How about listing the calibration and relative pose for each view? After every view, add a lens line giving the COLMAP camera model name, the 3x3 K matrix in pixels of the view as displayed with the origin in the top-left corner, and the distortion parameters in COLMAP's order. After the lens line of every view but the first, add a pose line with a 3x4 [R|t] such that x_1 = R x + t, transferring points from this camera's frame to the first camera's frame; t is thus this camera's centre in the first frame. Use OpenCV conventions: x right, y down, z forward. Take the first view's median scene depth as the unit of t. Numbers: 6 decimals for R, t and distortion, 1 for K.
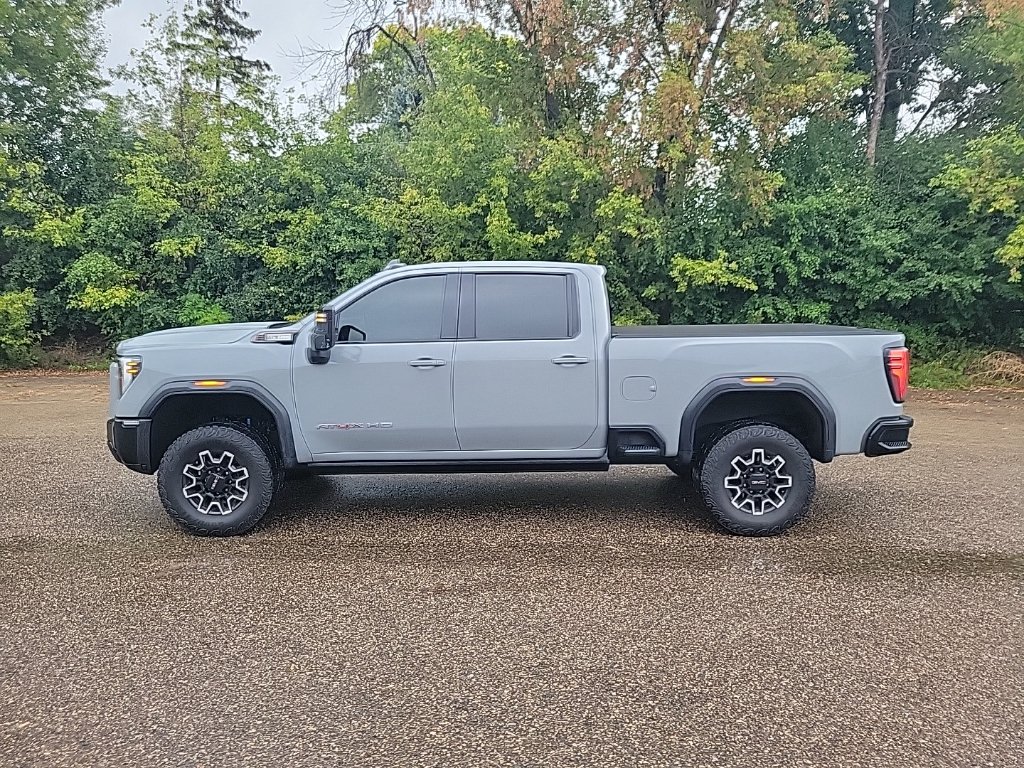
lens RADIAL K [[788.4, 0, 539.3], [0, 788.4, 366.6], [0, 0, 1]] dist [0.047784, -0.030513]
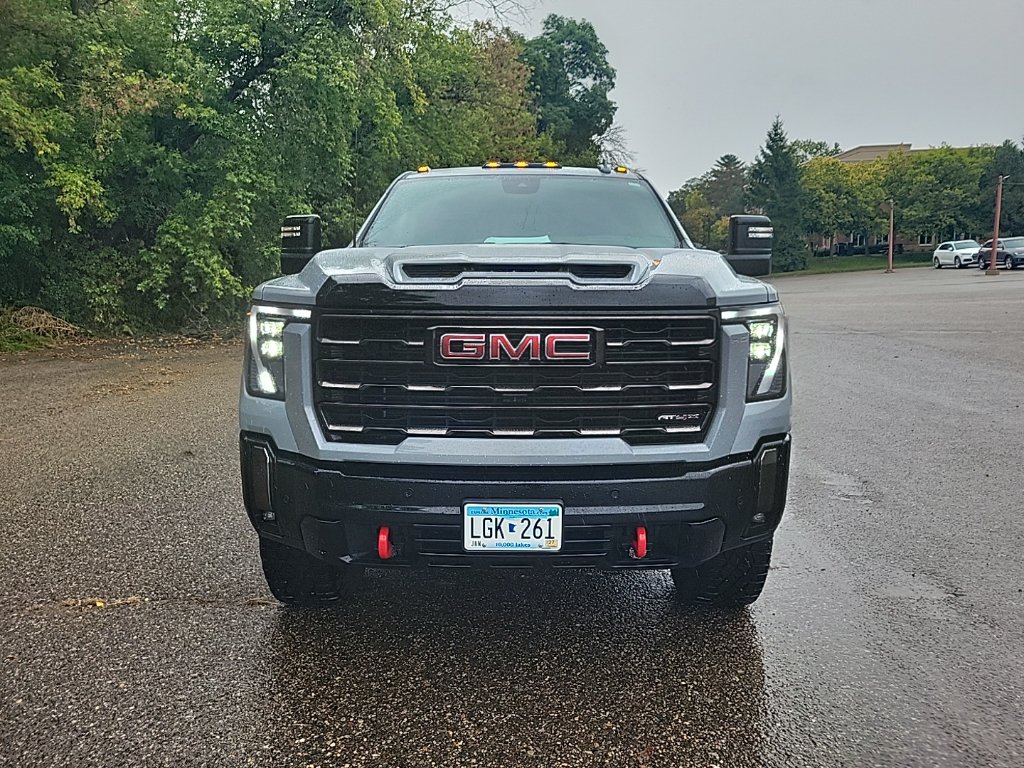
lens RADIAL K [[779.1, 0, 539.2], [0, 779.1, 379.1], [0, 0, 1]] dist [0.043045, -0.007522]
pose [[0.006856, -0.145720, 0.989302, -0.972441], [0.089463, 0.985448, 0.144532, -0.047109], [-0.995967, 0.087515, 0.019793, 1.123987]]
